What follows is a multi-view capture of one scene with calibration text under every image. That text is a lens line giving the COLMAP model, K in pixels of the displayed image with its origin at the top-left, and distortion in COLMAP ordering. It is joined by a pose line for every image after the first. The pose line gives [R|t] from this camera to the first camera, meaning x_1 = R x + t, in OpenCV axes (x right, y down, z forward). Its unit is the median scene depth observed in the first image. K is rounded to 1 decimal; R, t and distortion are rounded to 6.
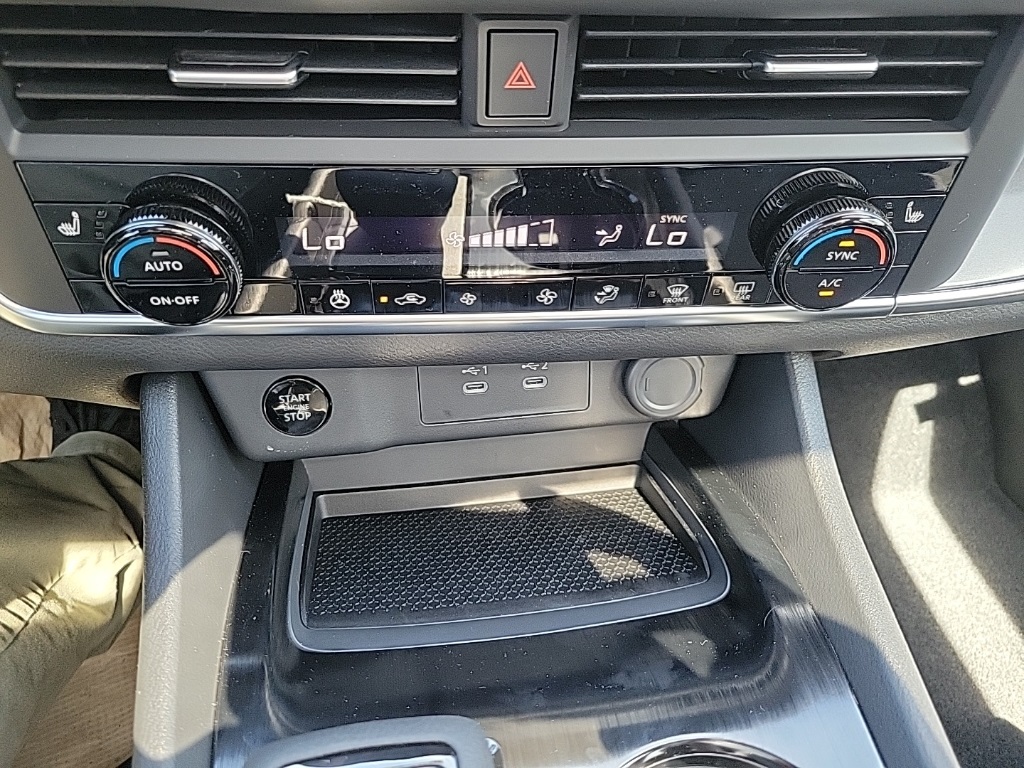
lens RADIAL K [[783.5, 0, 512.0], [0, 783.5, 384.0], [0, 0, 1]] dist [0.010073, 0.004694]
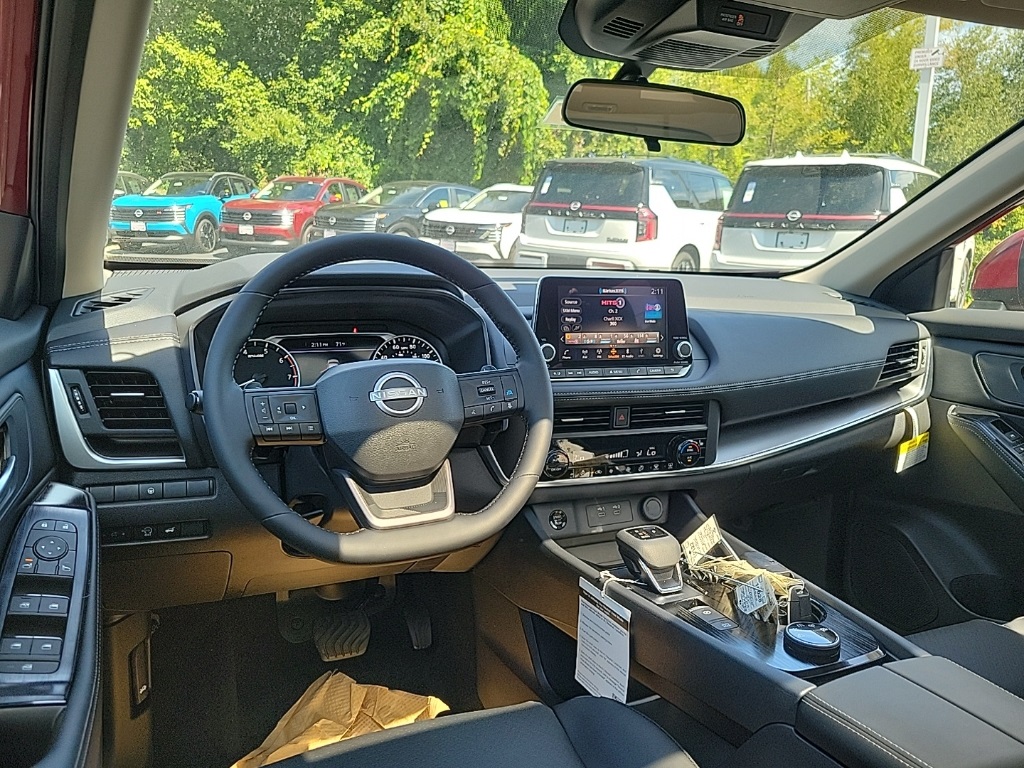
lens RADIAL K [[776.6, 0, 512.0], [0, 776.6, 384.0], [0, 0, 1]] dist [0.033388, -0.008650]
pose [[0.960811, -0.061099, 0.270388, -1.753263], [0.202557, 0.820644, -0.534335, 1.711528], [-0.189245, 0.568164, 0.800860, -2.607281]]
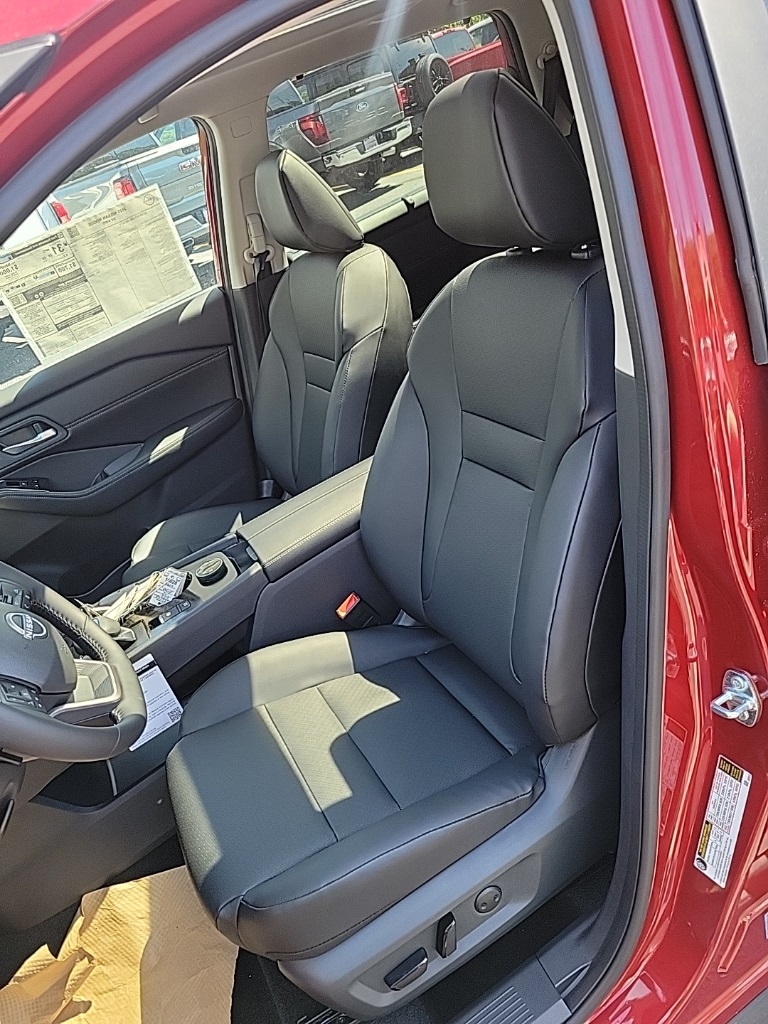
lens RADIAL K [[776.6, 0, 384.8], [0, 776.6, 507.2], [0, 0, 1]] dist [0.033388, -0.008650]
pose [[-0.309425, -0.403385, 0.861125, -4.655113], [0.859941, 0.267844, 0.434468, -0.312290], [-0.405905, 0.874952, 0.264010, -2.021517]]
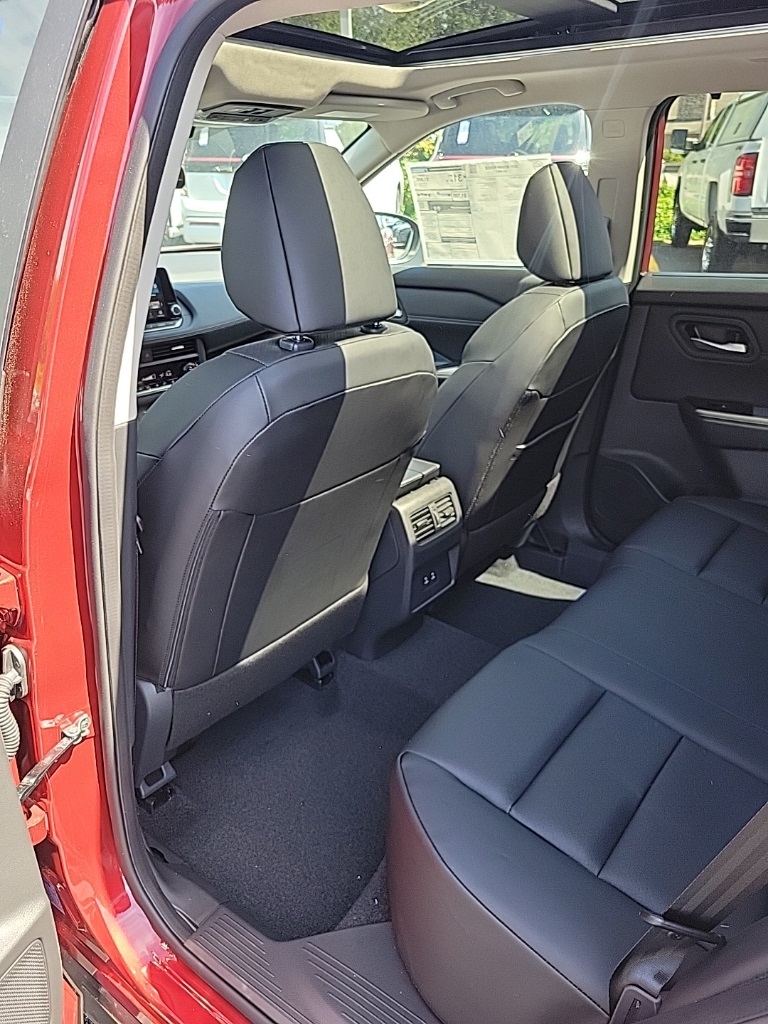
lens RADIAL K [[783.1, 0, 395.4], [0, 783.1, 515.0], [0, 0, 1]] dist [0.024150, -0.007320]
pose [[0.711309, -0.325651, 0.622889, -3.499583], [0.528323, 0.832209, -0.168234, 3.464110], [-0.463589, 0.448753, 0.764007, -5.305774]]
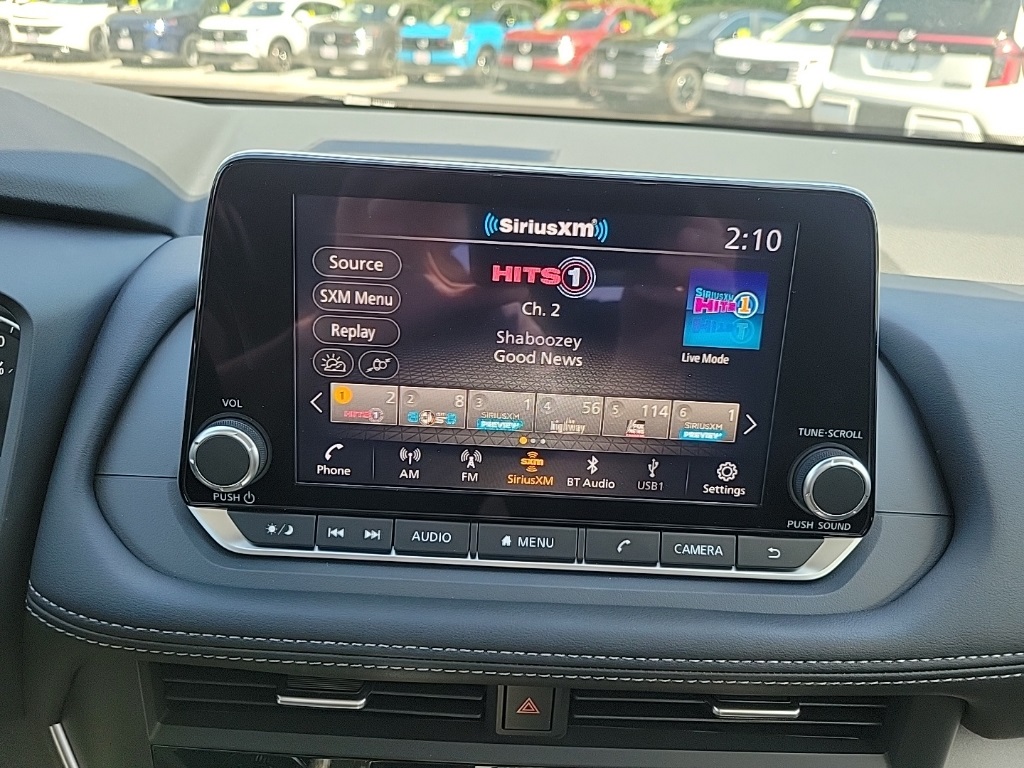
lens RADIAL K [[794.3, 0, 521.1], [0, 794.3, 382.9], [0, 0, 1]] dist [0.005085, -0.004565]
pose [[0.997005, 0.040839, -0.065680, 0.057208], [-0.063801, 0.914299, -0.399983, -0.310789], [0.043717, 0.402975, 0.914166, -0.419754]]
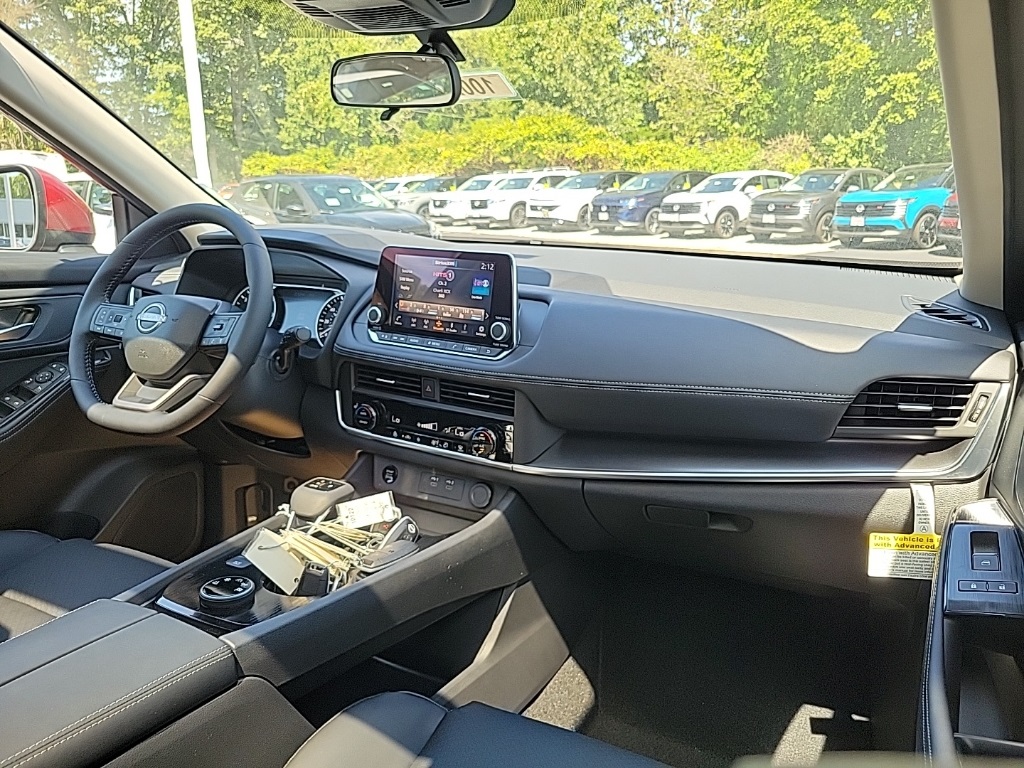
lens RADIAL K [[778.7, 0, 522.2], [0, 778.7, 385.9], [0, 0, 1]] dist [0.055520, -0.068337]
pose [[0.811231, 0.112870, -0.573729, 2.974527], [-0.414926, 0.802464, -0.428820, 1.317923], [0.411996, 0.585928, 0.697817, -1.991858]]
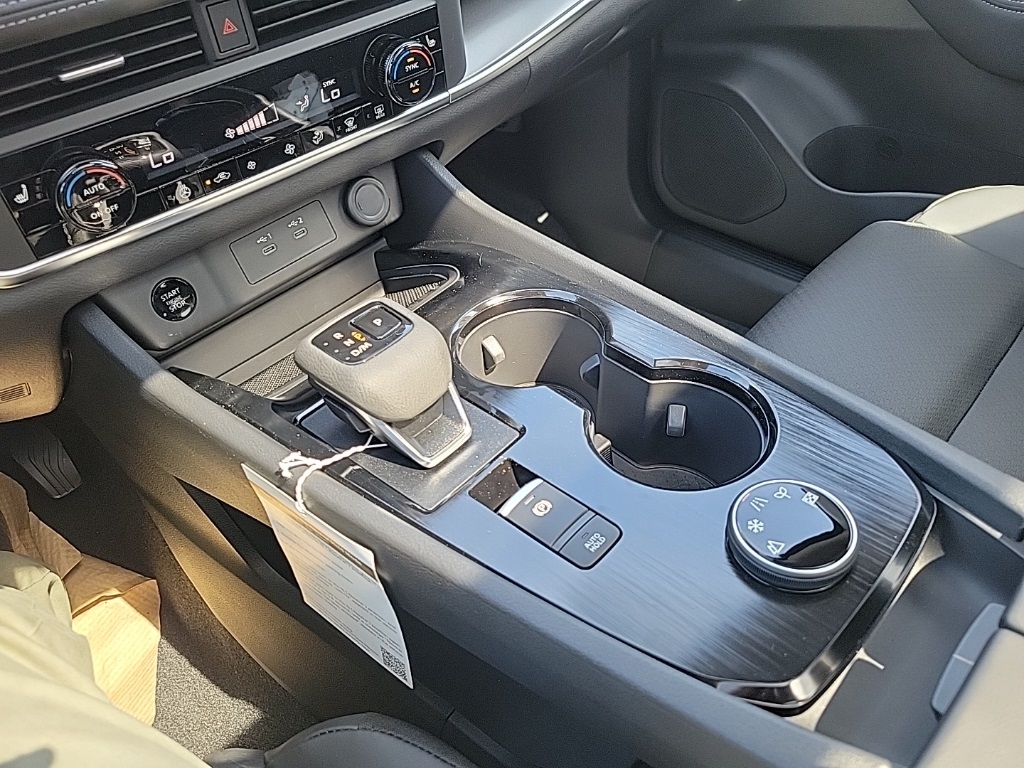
lens RADIAL K [[777.4, 0, 505.5], [0, 777.4, 385.3], [0, 0, 1]] dist [0.049696, -0.031189]
pose [[0.784733, -0.488231, 0.381870, -0.569754], [0.516457, 0.855688, 0.032715, 0.604661], [-0.342734, 0.171547, 0.923637, -0.819805]]
